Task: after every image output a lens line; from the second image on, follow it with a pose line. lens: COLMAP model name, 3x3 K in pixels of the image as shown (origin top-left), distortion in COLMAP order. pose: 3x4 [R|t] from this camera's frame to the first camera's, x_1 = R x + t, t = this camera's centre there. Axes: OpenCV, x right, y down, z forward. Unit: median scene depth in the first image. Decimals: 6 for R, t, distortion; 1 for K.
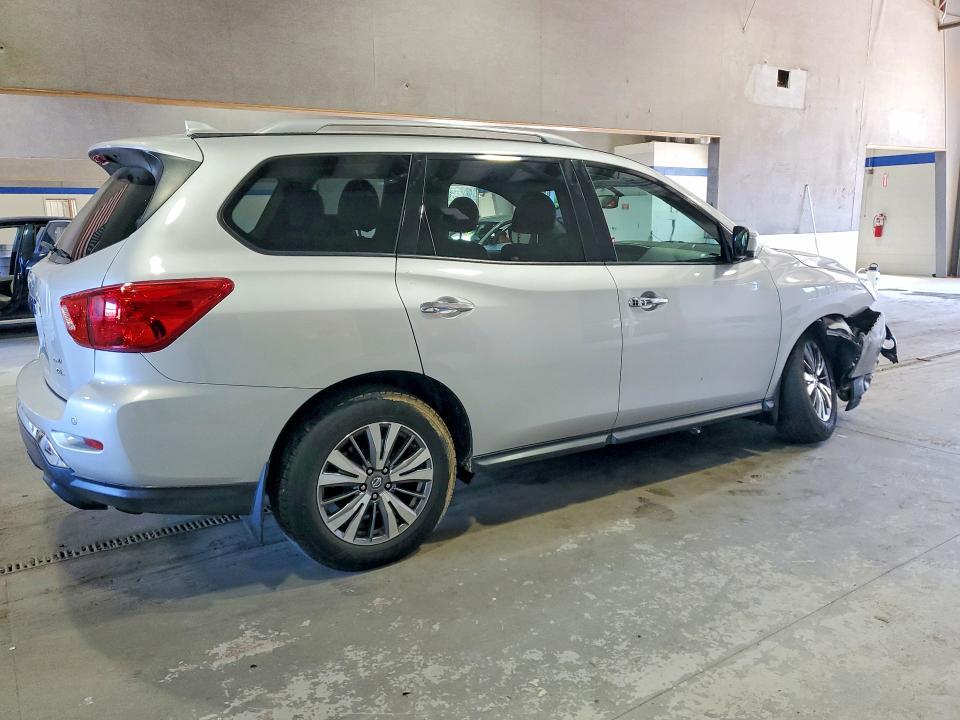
lens RADIAL K [[769.0, 0, 483.4], [0, 769.0, 358.7], [0, 0, 1]] dist [0.001175, 0.022733]
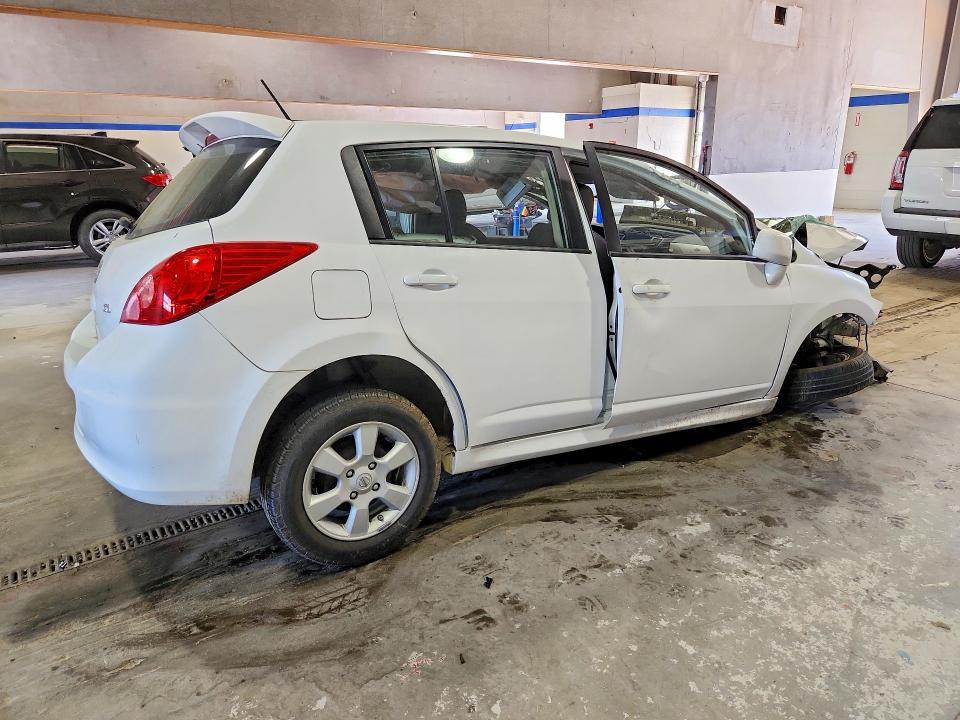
lens RADIAL K [[660.1, 0, 486.7], [0, 660.1, 344.6], [0, 0, 1]] dist [0.053006, -0.038594]
pose [[0.999768, -0.000795, 0.021511, -0.034428], [-0.001262, 0.995434, 0.095445, -0.026764], [-0.021489, -0.095450, 0.995202, 0.158142]]
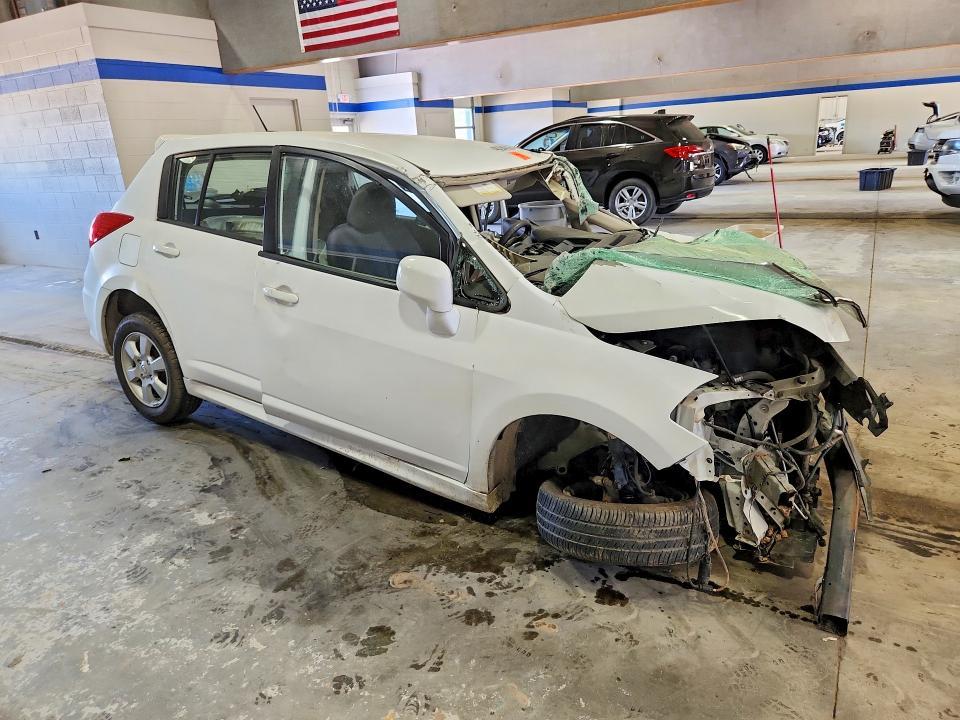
lens RADIAL K [[660.1, 0, 498.7], [0, 660.1, 342.8], [0, 0, 1]] dist [0.053006, -0.038594]
pose [[0.434757, 0.254854, -0.863733, 0.505727], [-0.115914, 0.966978, 0.226973, -0.103167], [0.893056, 0.001441, 0.449942, 0.509605]]
